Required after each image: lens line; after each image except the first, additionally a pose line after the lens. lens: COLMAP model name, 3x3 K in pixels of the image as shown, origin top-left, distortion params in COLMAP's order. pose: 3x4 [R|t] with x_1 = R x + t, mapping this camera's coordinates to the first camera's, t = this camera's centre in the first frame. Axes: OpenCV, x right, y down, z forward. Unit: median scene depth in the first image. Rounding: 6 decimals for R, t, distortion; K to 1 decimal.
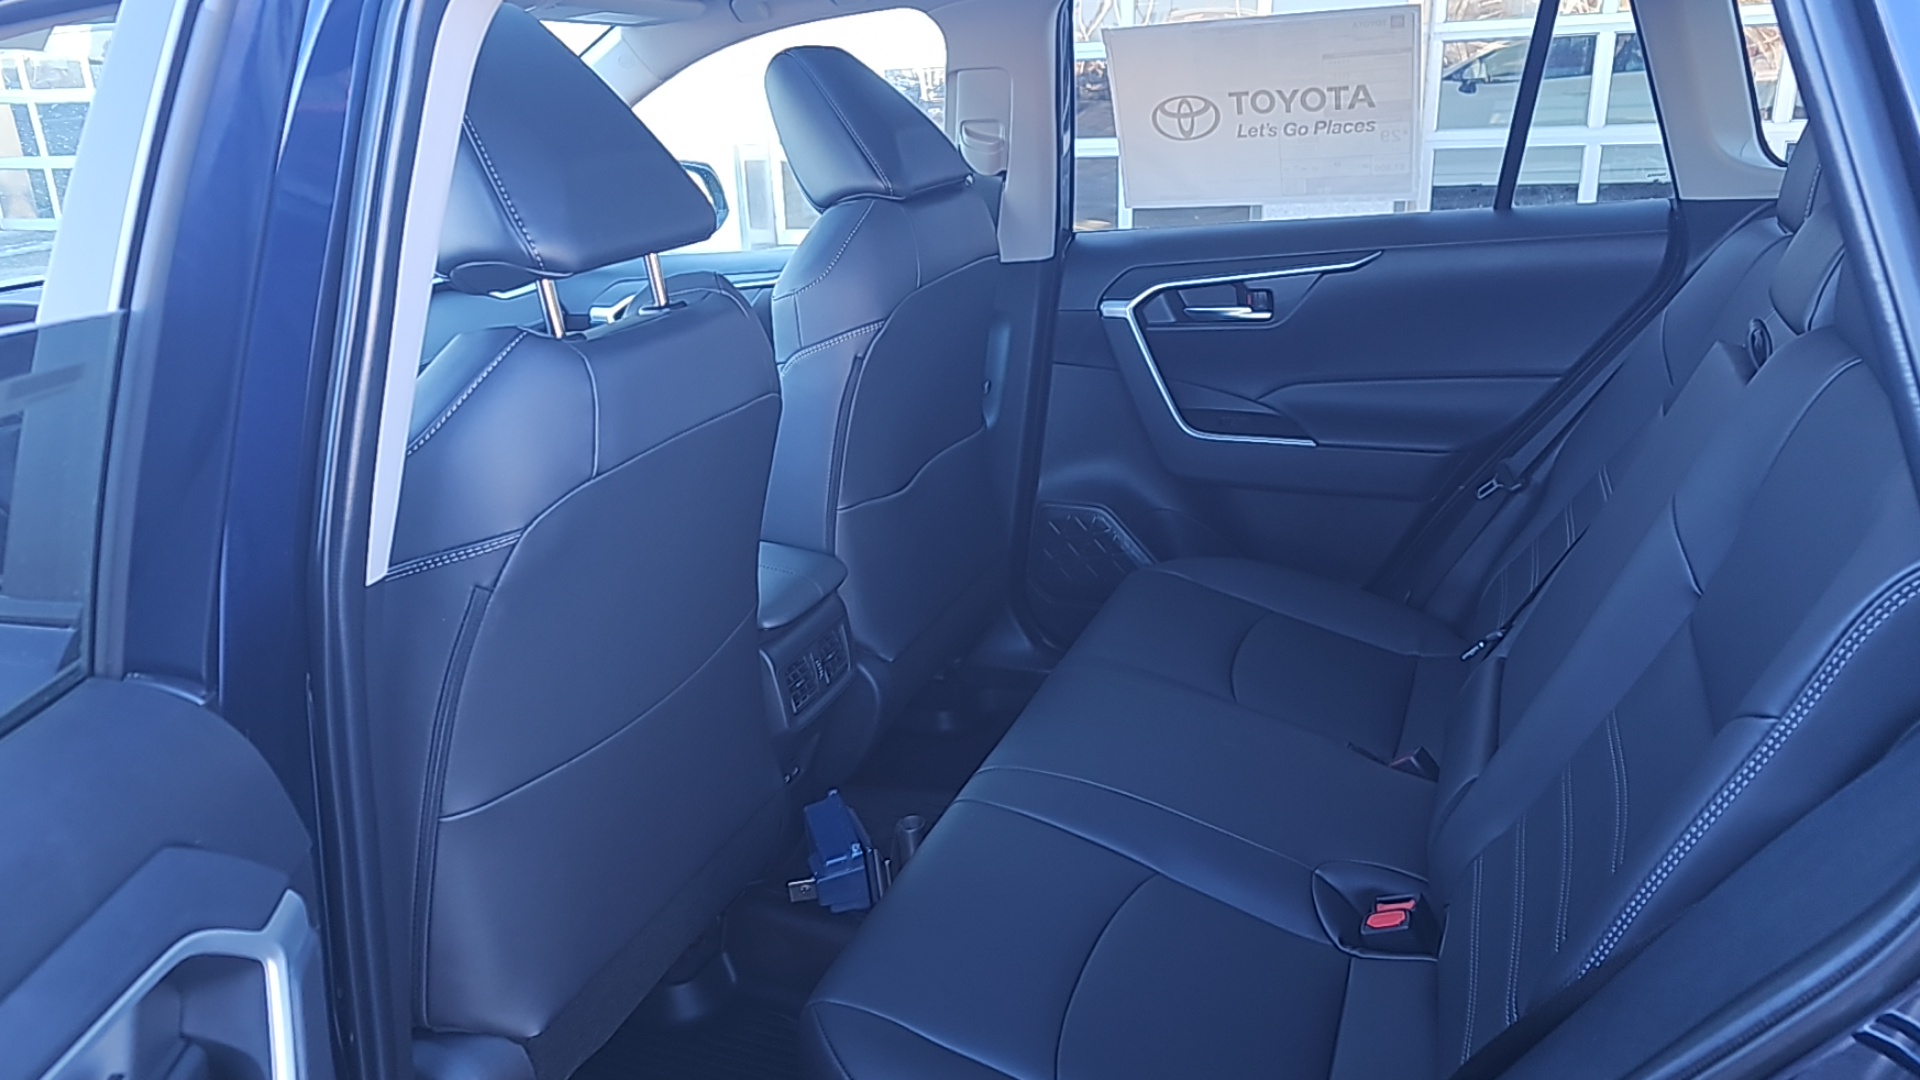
lens RADIAL K [[1481.9, 0, 951.3], [0, 1481.9, 547.2], [0, 0, 1]] dist [0.053765, -0.099790]
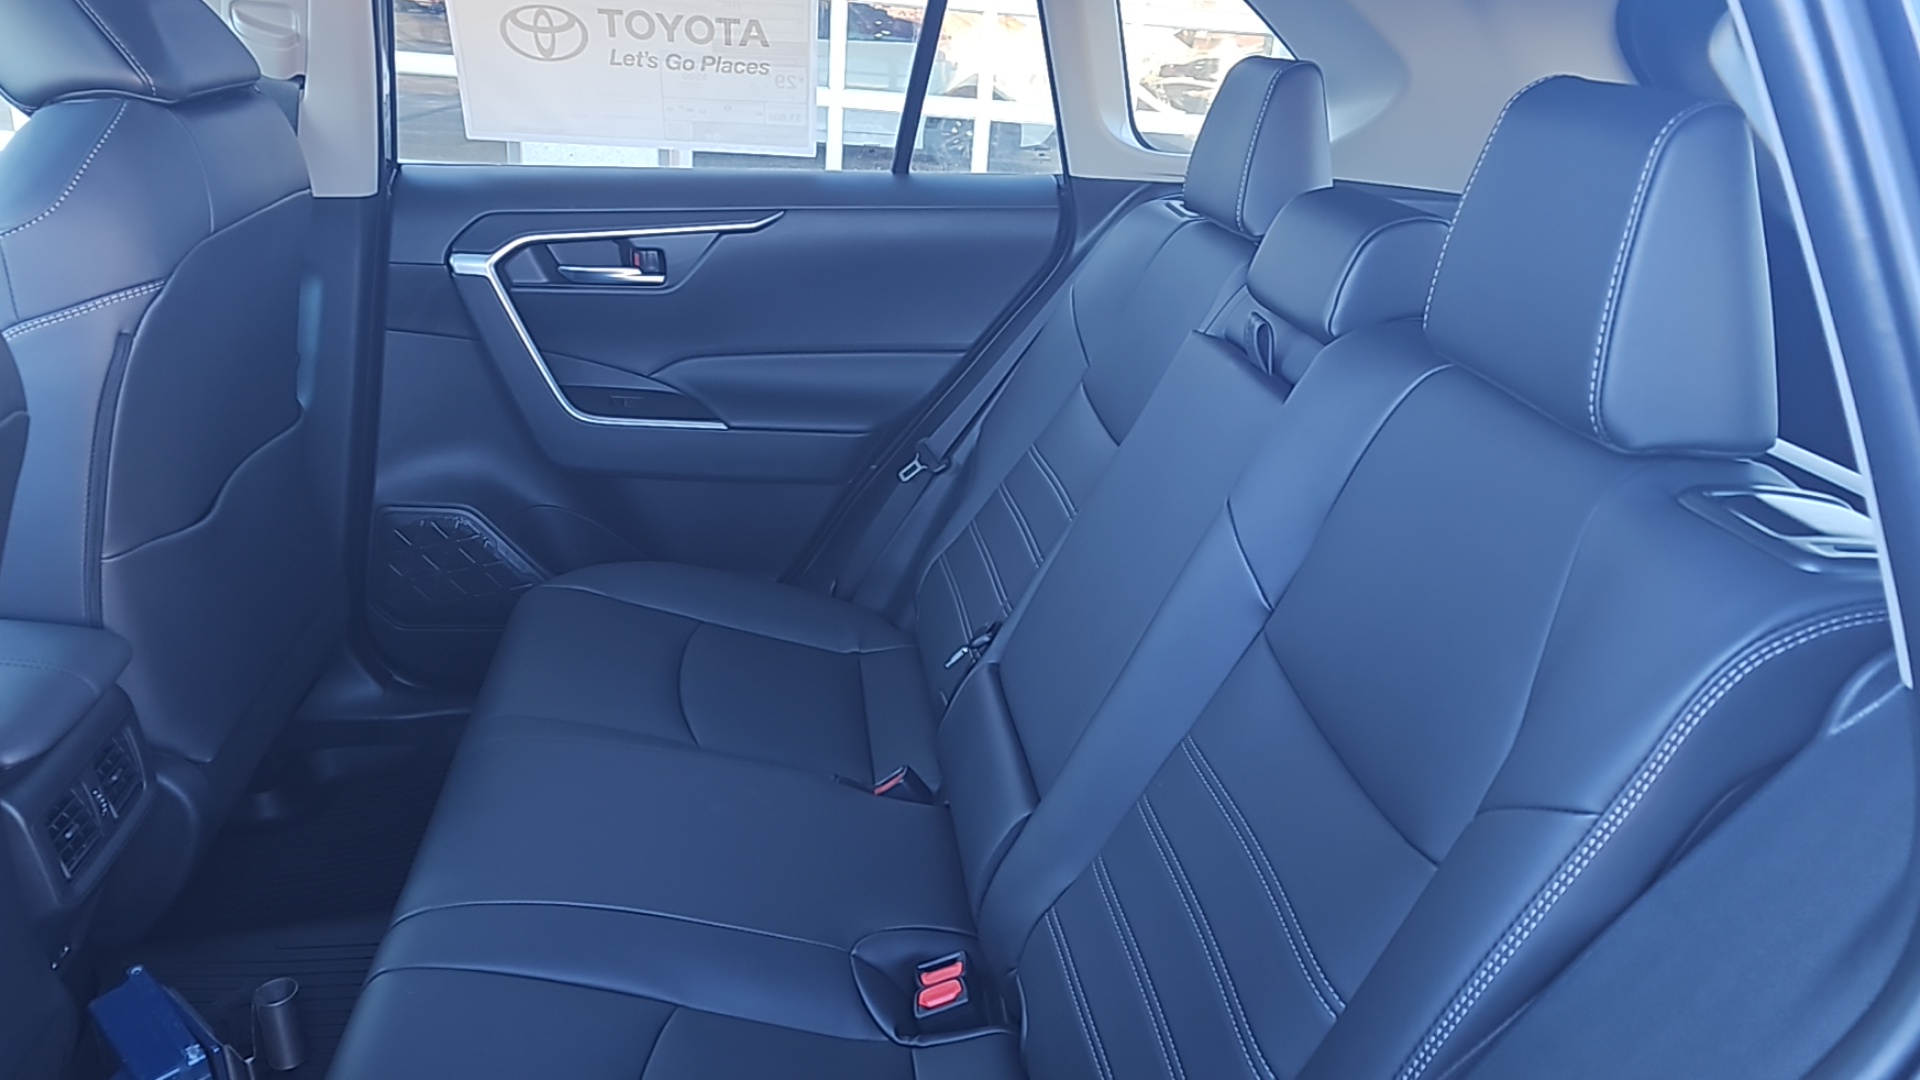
lens RADIAL K [[1347.0, 0, 964.1], [0, 1347.0, 521.5], [0, 0, 1]] dist [0.077022, -0.080631]
pose [[0.838333, -0.079116, 0.539388, -0.078559], [0.053392, 0.996572, 0.063190, -0.057148], [-0.542538, -0.024175, 0.839683, 0.244833]]
